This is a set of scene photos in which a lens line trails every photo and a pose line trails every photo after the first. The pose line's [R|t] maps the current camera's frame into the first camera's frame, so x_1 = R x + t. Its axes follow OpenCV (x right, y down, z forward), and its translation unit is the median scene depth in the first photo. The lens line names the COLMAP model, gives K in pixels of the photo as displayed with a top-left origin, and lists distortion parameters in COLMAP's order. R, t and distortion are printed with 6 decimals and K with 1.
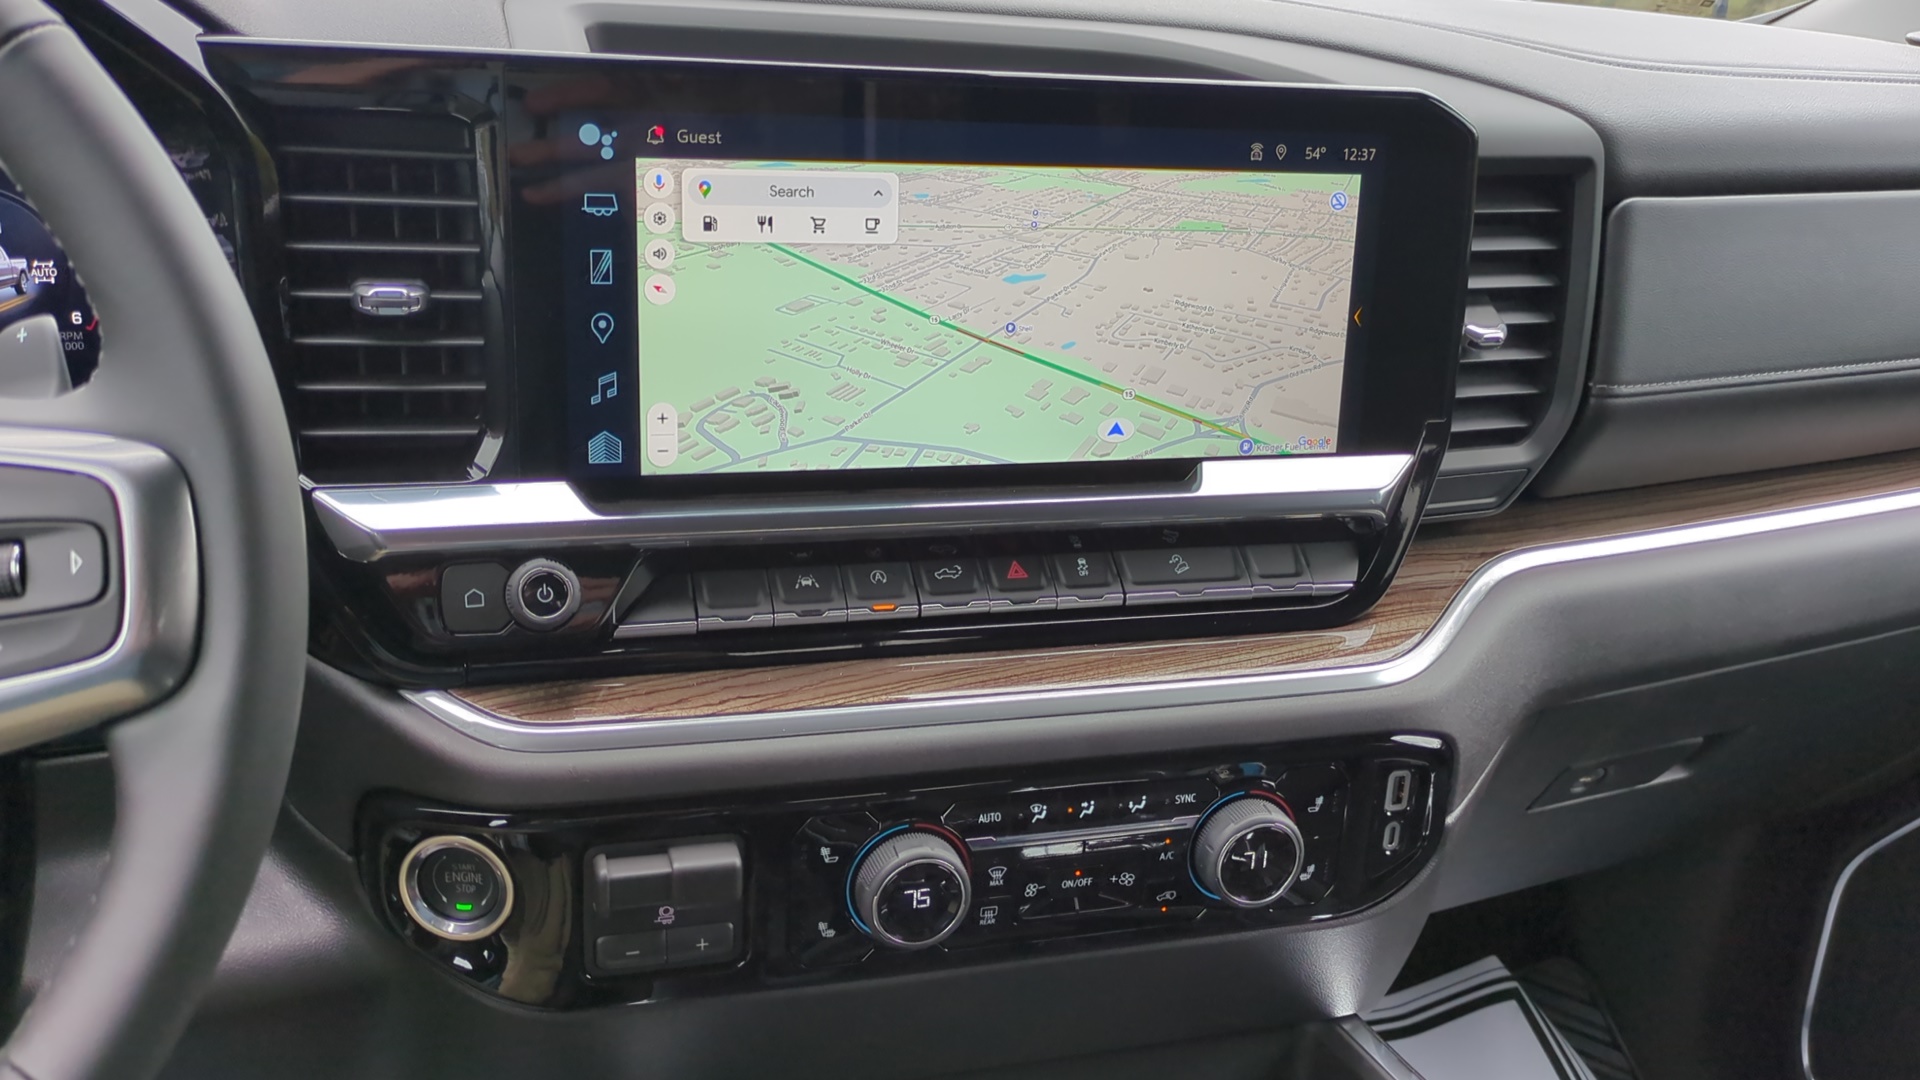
lens RADIAL K [[1615.9, 0, 960.0], [0, 1615.9, 540.0], [0, 0, 1]] dist [0.052249, -0.065879]
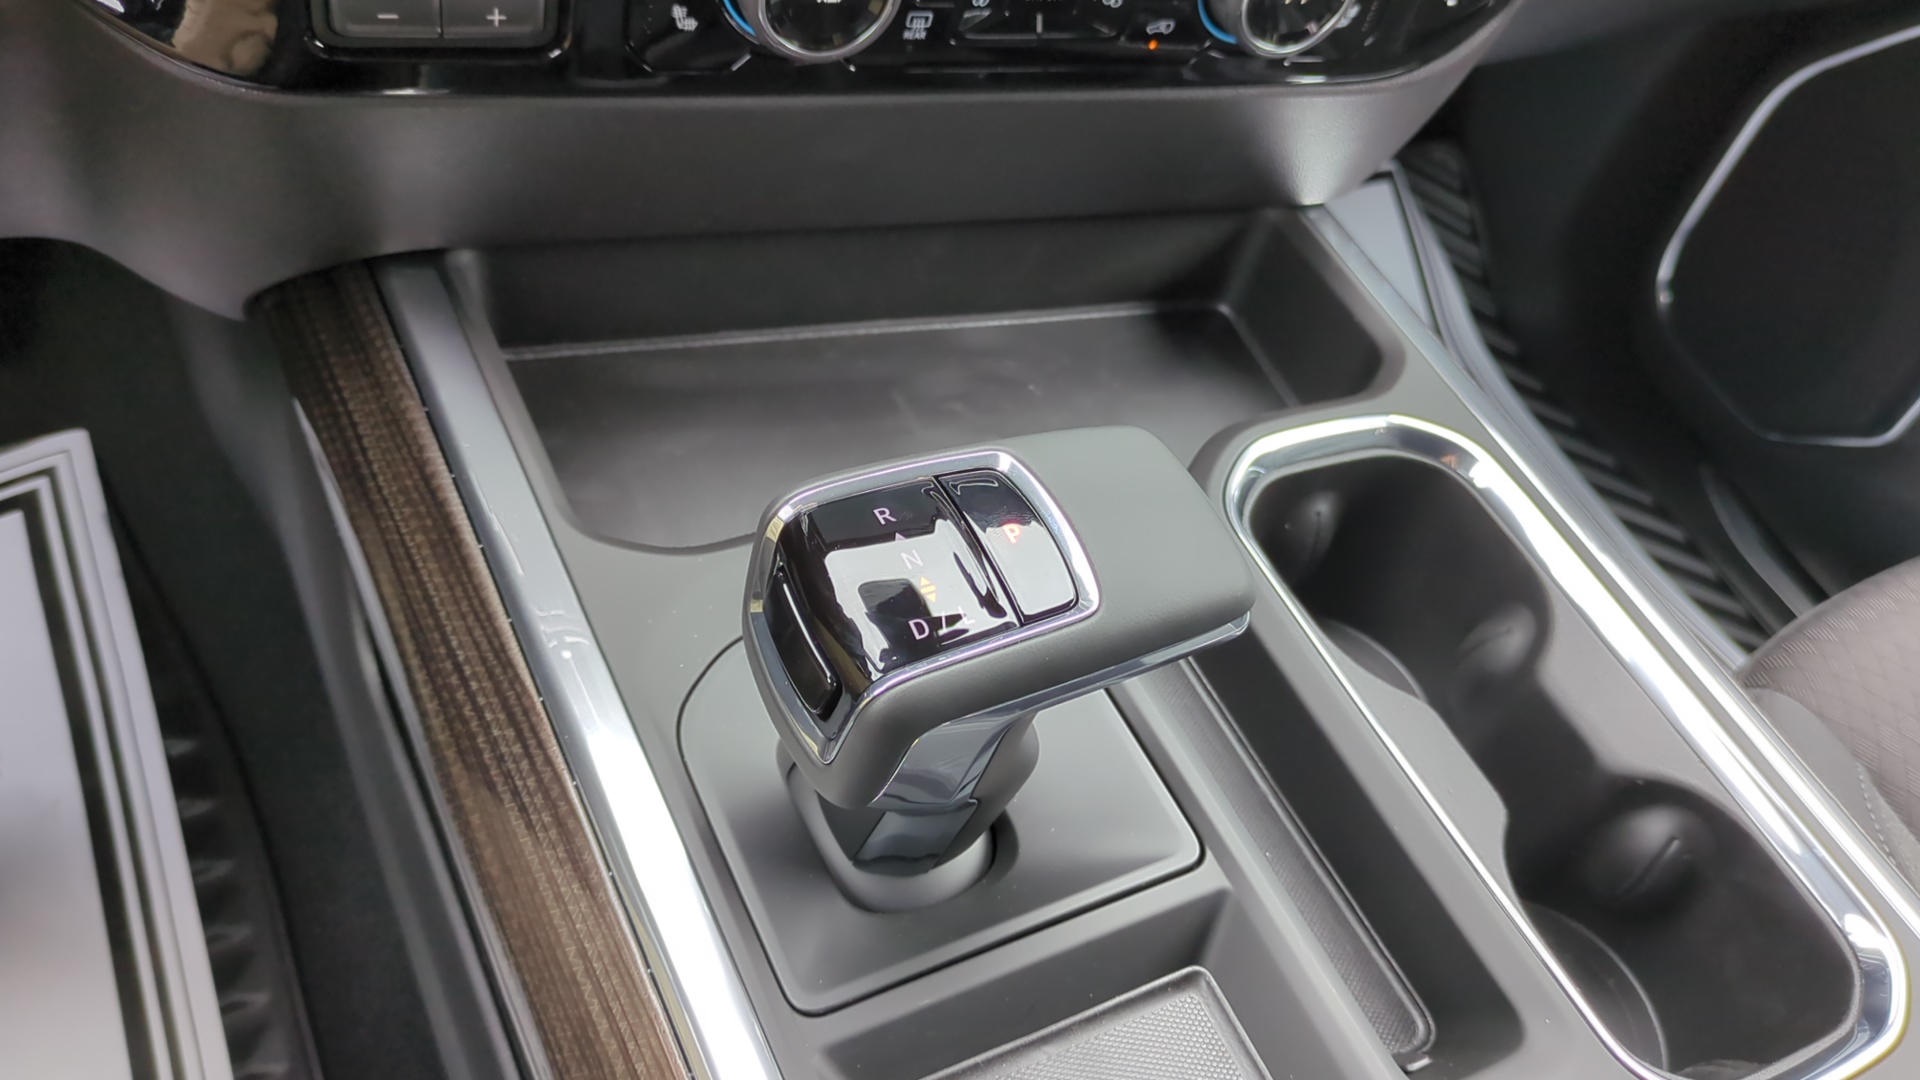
lens RADIAL K [[1615.9, 0, 960.0], [0, 1615.9, 540.0], [0, 0, 1]] dist [0.052249, -0.065879]
pose [[0.985885, 0.071352, 0.151460, -0.053169], [-0.138174, 0.857617, 0.495380, 0.071206], [-0.094548, -0.509315, 0.855371, 0.281556]]
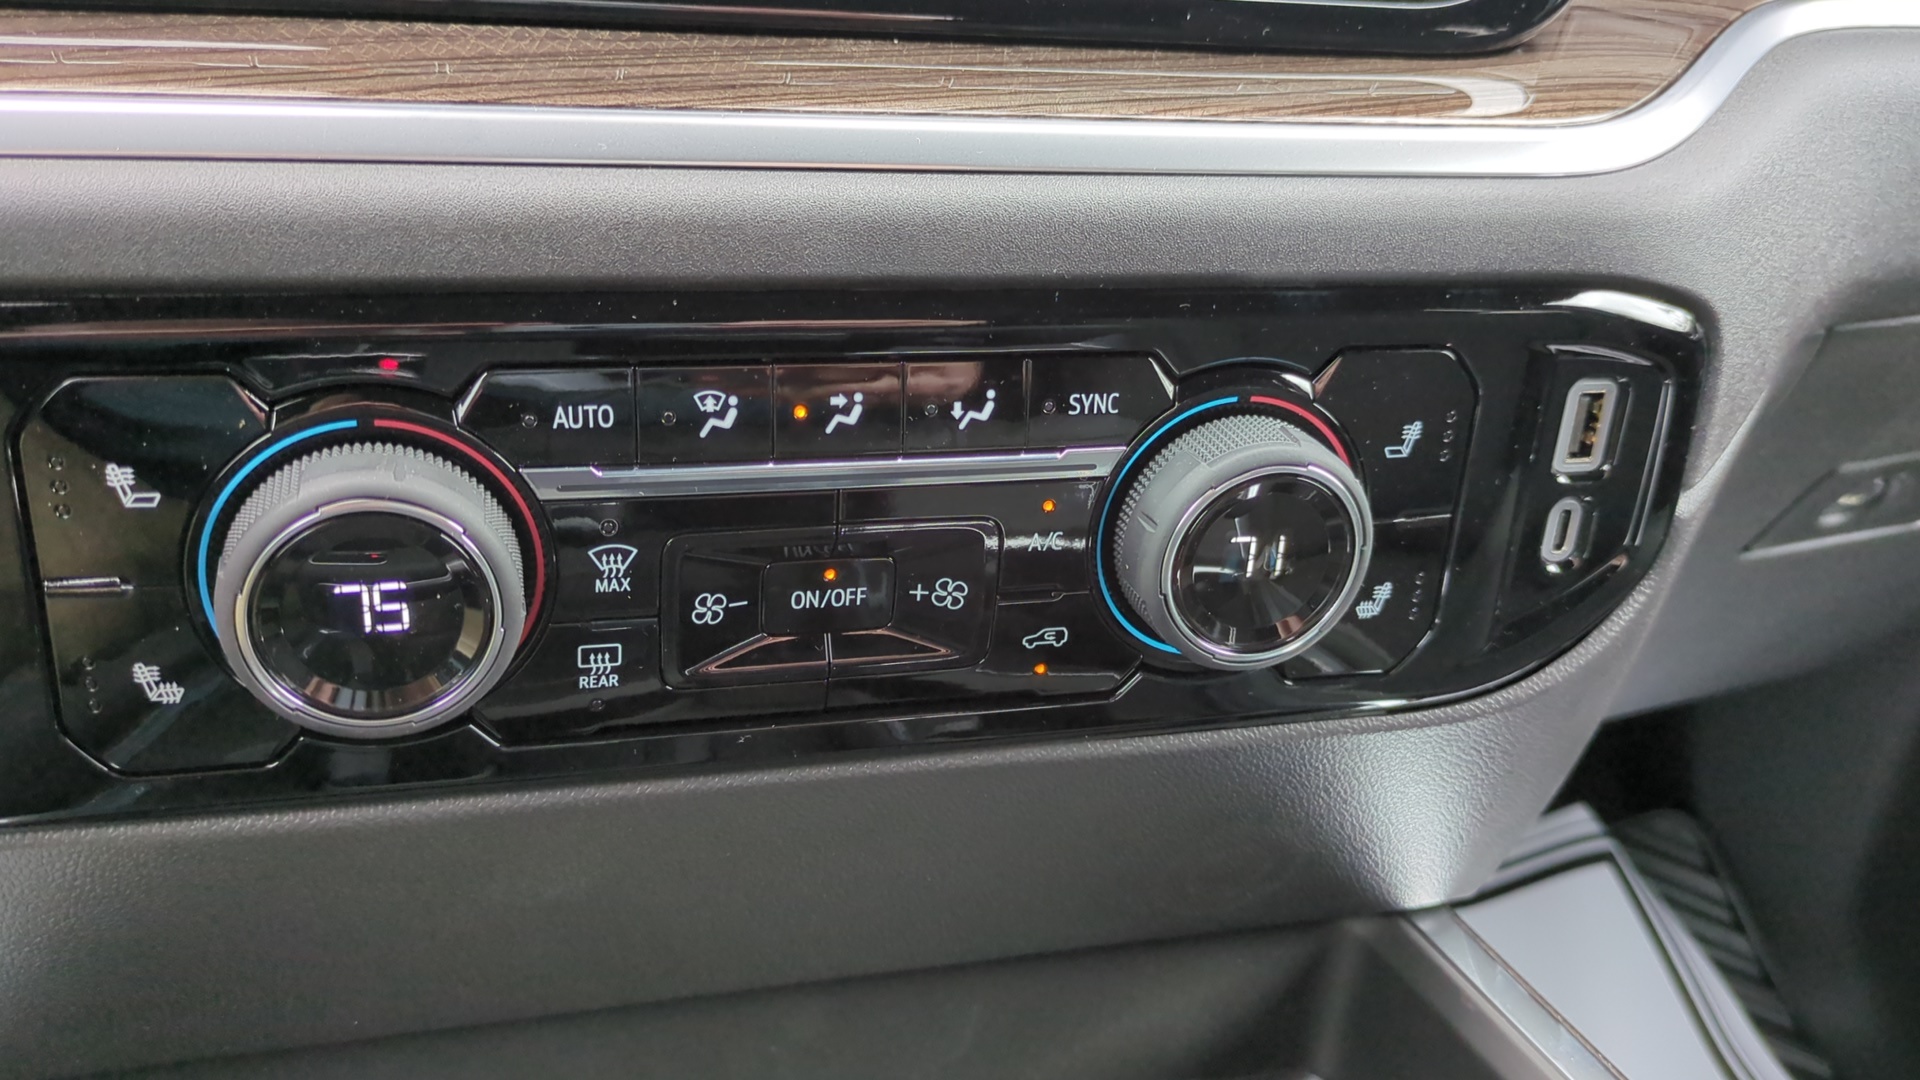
lens RADIAL K [[1612.8, 0, 960.0], [0, 1612.8, 540.0], [0, 0, 1]] dist [0.049871, -0.146471]
pose [[0.999604, 0.023550, -0.015415, 0.111412], [-0.022027, 0.995471, 0.092474, 0.155885], [0.017523, -0.092098, 0.995596, 0.580763]]
